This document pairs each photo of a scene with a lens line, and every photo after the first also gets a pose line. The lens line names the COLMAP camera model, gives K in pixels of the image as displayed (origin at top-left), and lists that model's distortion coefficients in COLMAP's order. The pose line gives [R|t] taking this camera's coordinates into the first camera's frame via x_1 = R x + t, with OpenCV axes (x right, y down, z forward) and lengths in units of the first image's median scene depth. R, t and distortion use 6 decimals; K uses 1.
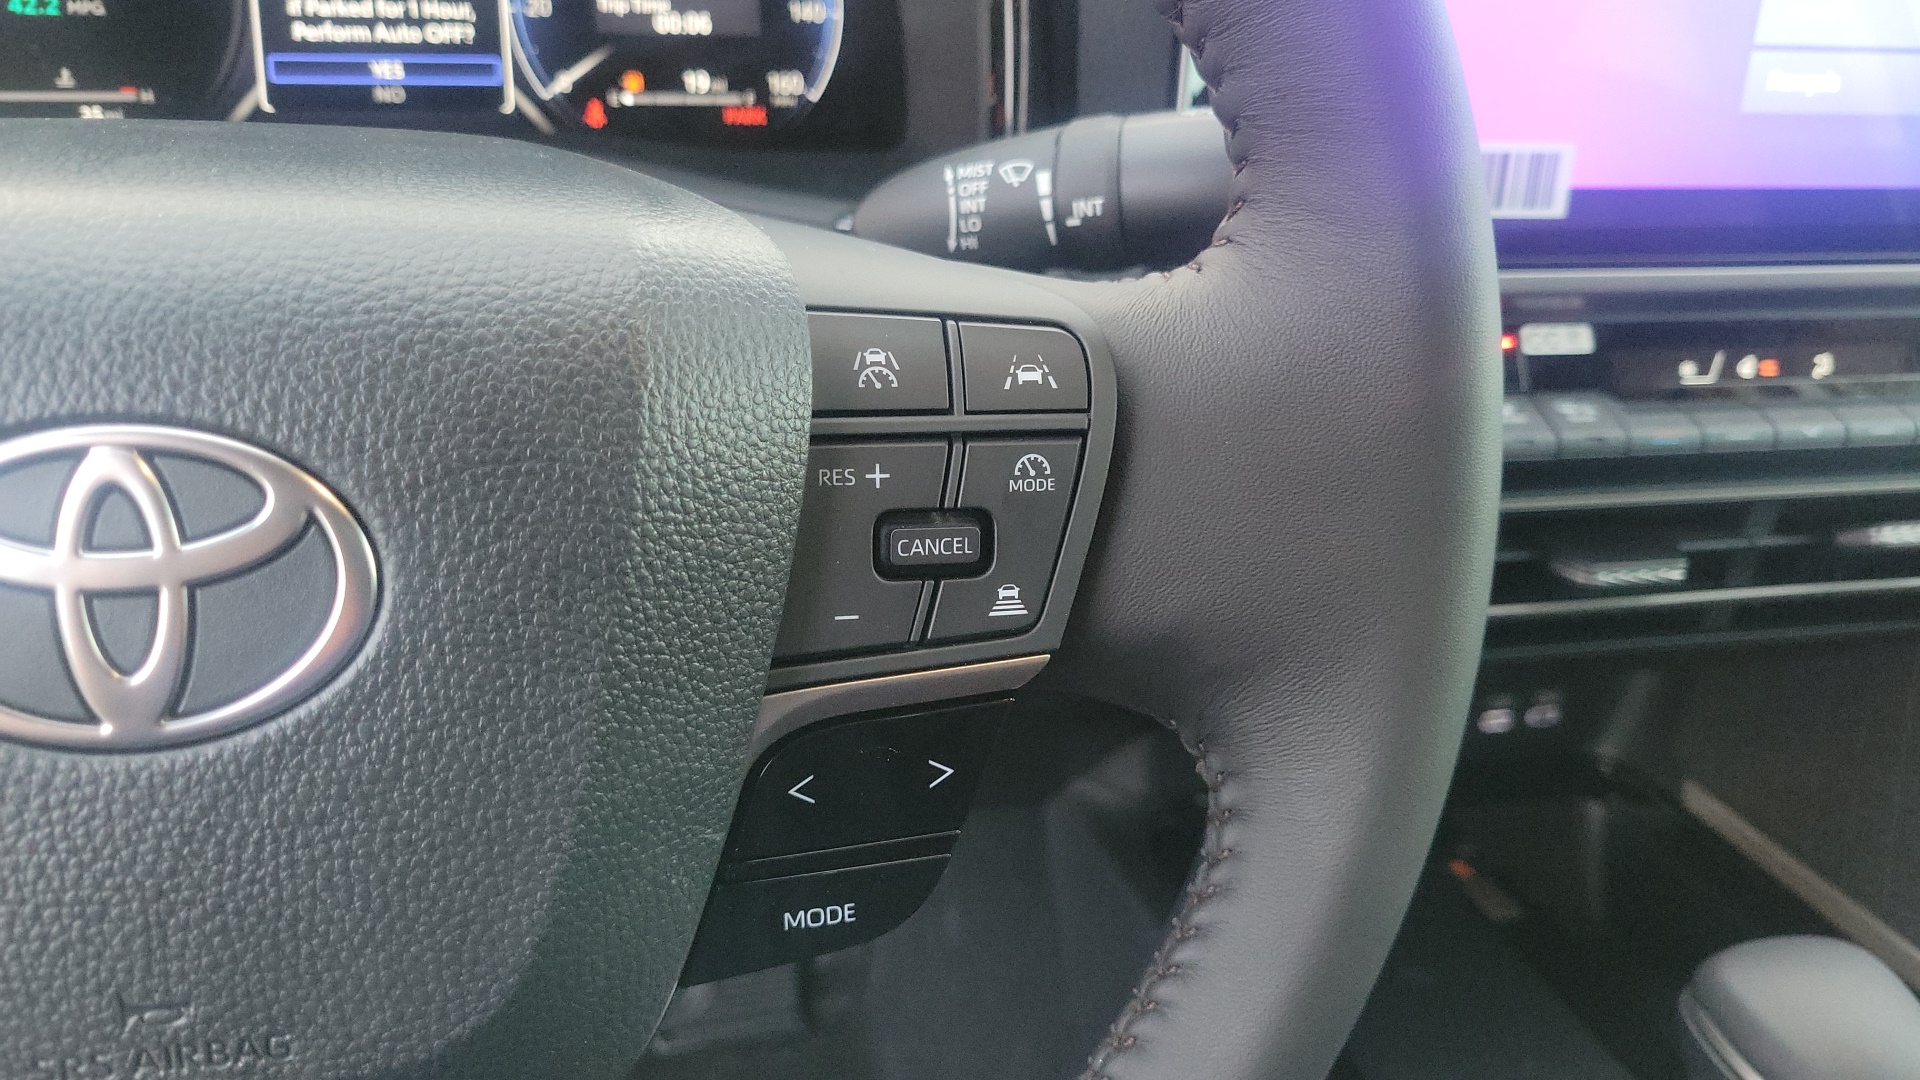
lens RADIAL K [[1484.8, 0, 953.7], [0, 1484.8, 550.1], [0, 0, 1]] dist [0.005990, 0.003795]
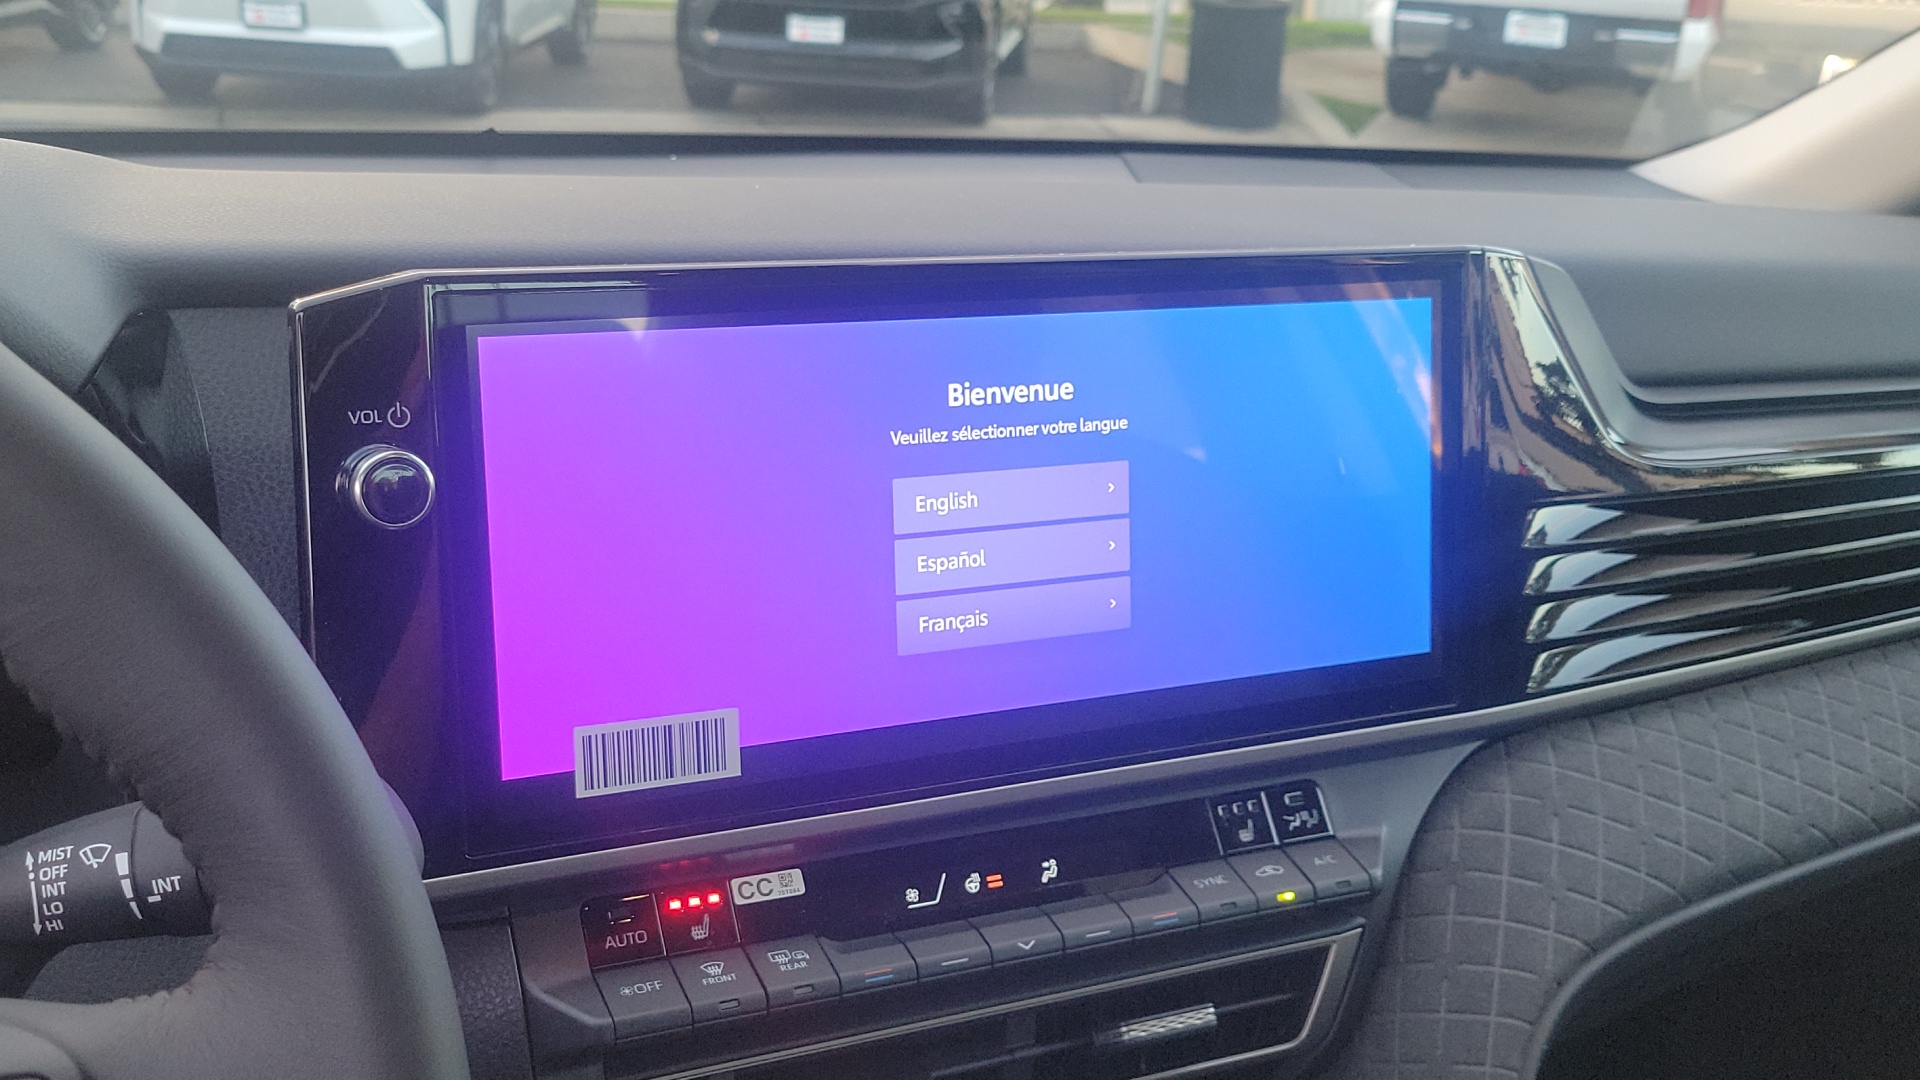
lens RADIAL K [[2036.5, 0, 950.3], [0, 2036.5, 542.5], [0, 0, 1]] dist [0.021040, 0.015126]
pose [[0.966904, -0.085994, 0.240211, 0.204656], [0.136033, 0.970263, -0.200212, -0.071457], [-0.215851, 0.226263, 0.949849, -0.357158]]
